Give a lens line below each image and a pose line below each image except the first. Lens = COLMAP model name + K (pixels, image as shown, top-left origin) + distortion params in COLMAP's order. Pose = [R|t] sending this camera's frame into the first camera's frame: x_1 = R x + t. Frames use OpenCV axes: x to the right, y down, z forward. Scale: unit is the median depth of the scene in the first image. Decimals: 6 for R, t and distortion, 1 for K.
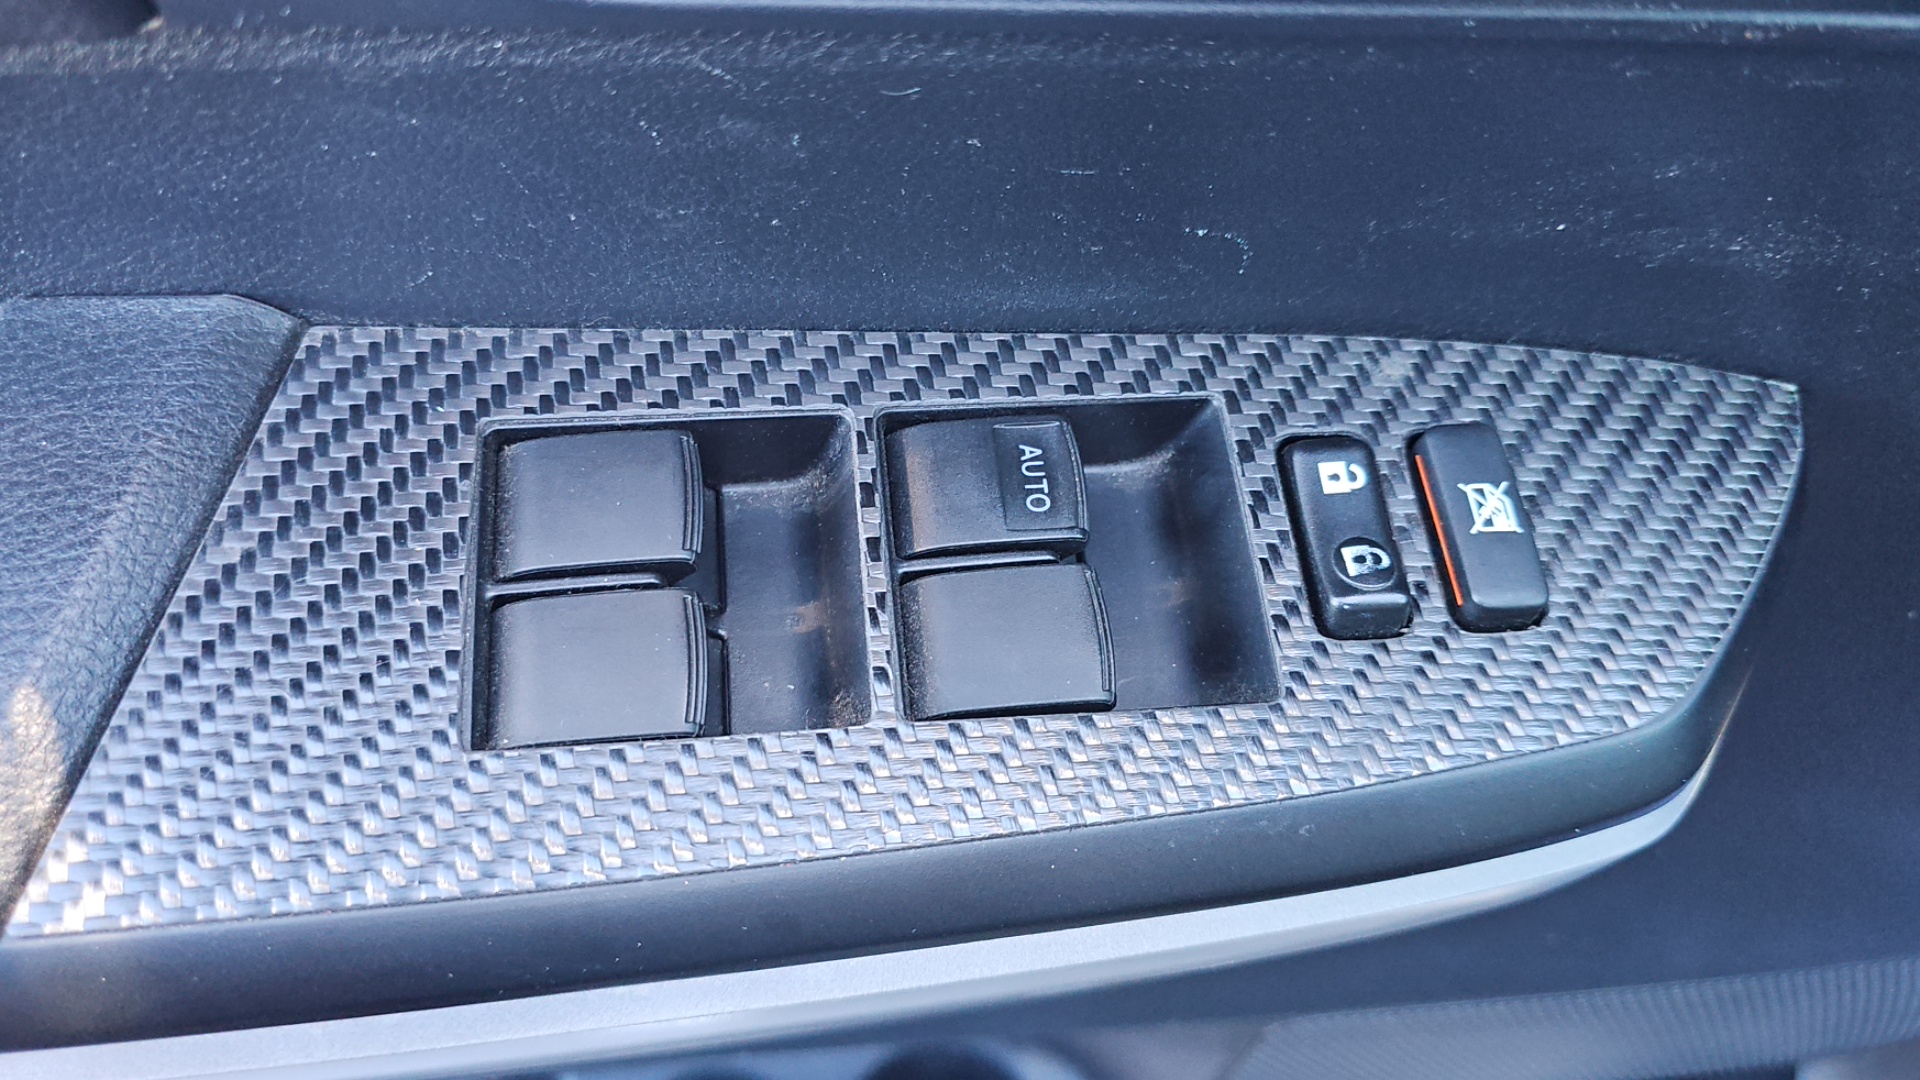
lens RADIAL K [[1365.8, 0, 989.8], [0, 1365.8, 542.8], [0, 0, 1]] dist [0.032064, -0.050002]
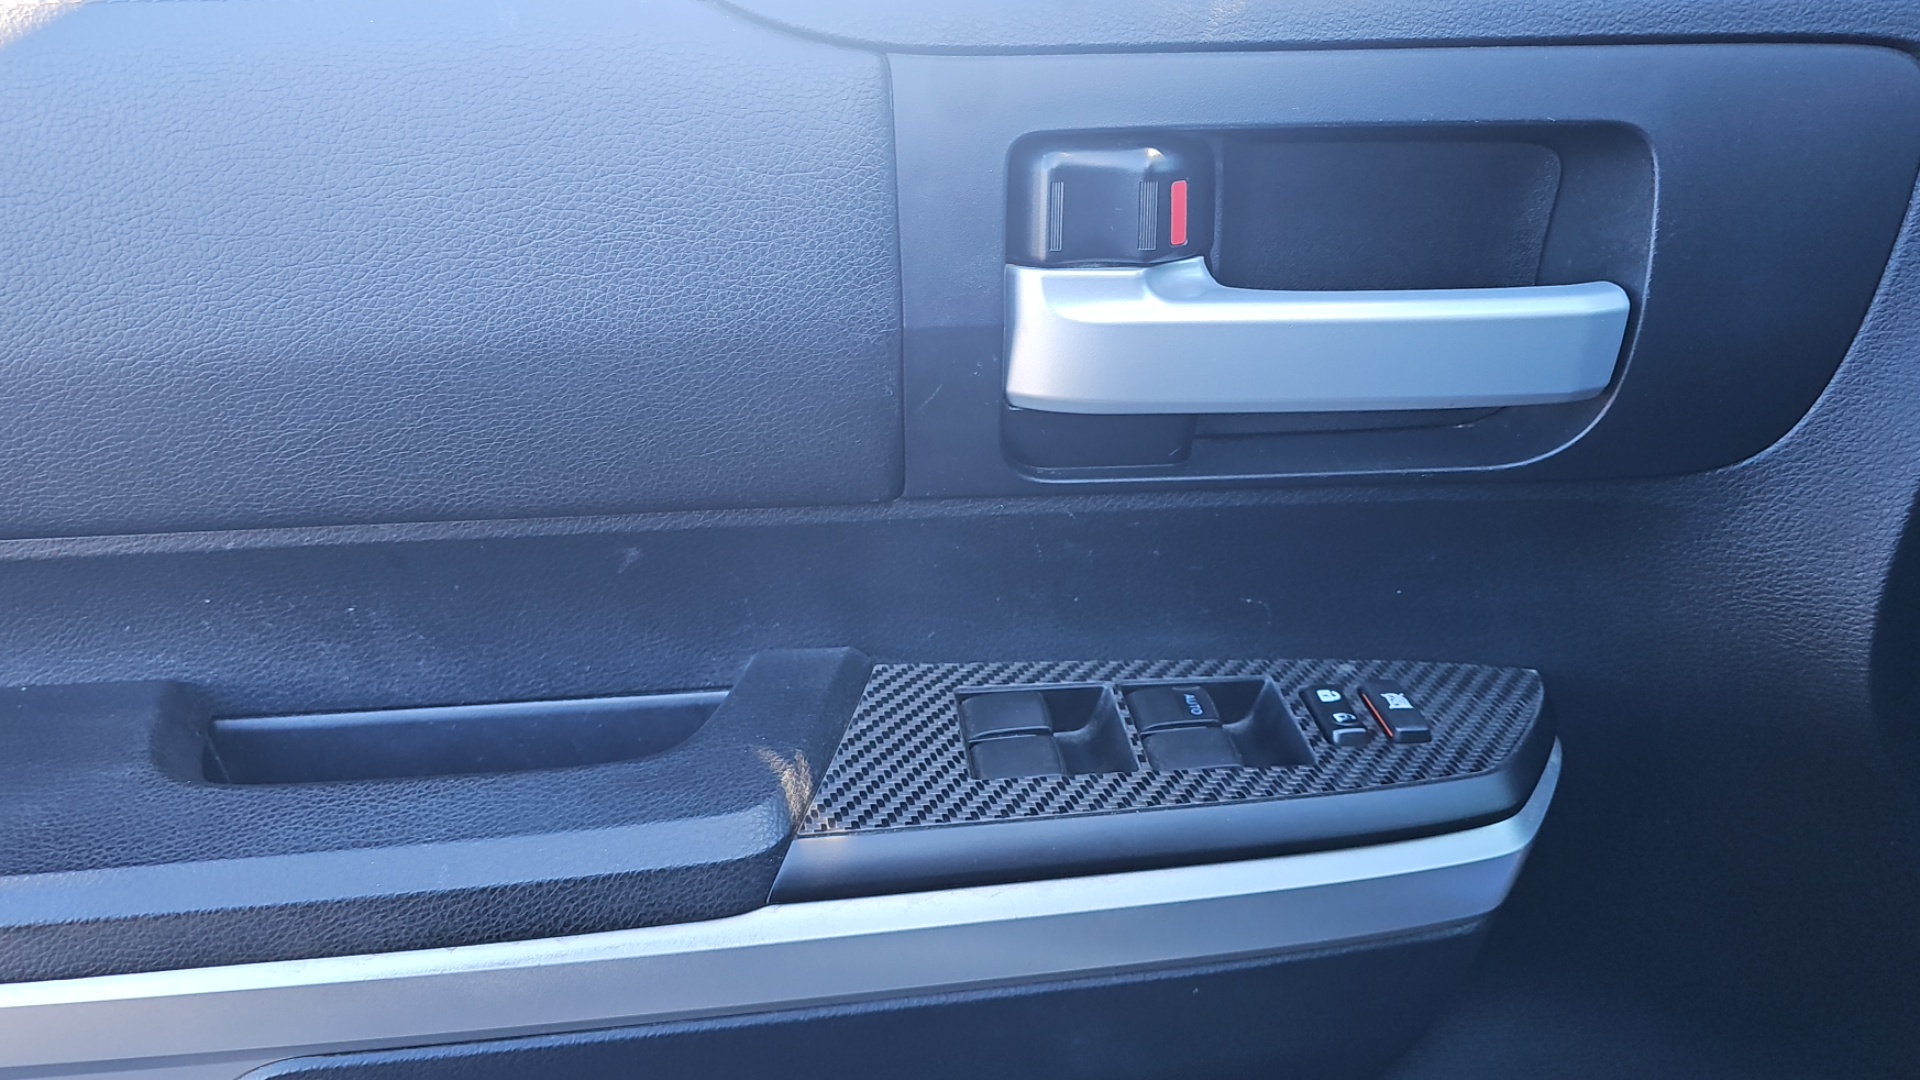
lens RADIAL K [[1407.0, 0, 963.4], [0, 1407.0, 553.0], [0, 0, 1]] dist [0.008559, -0.003222]
pose [[0.997645, -0.064542, -0.023229, -0.272826], [0.037478, 0.796503, -0.603472, 1.137661], [0.057451, 0.601180, 0.797046, -1.018701]]
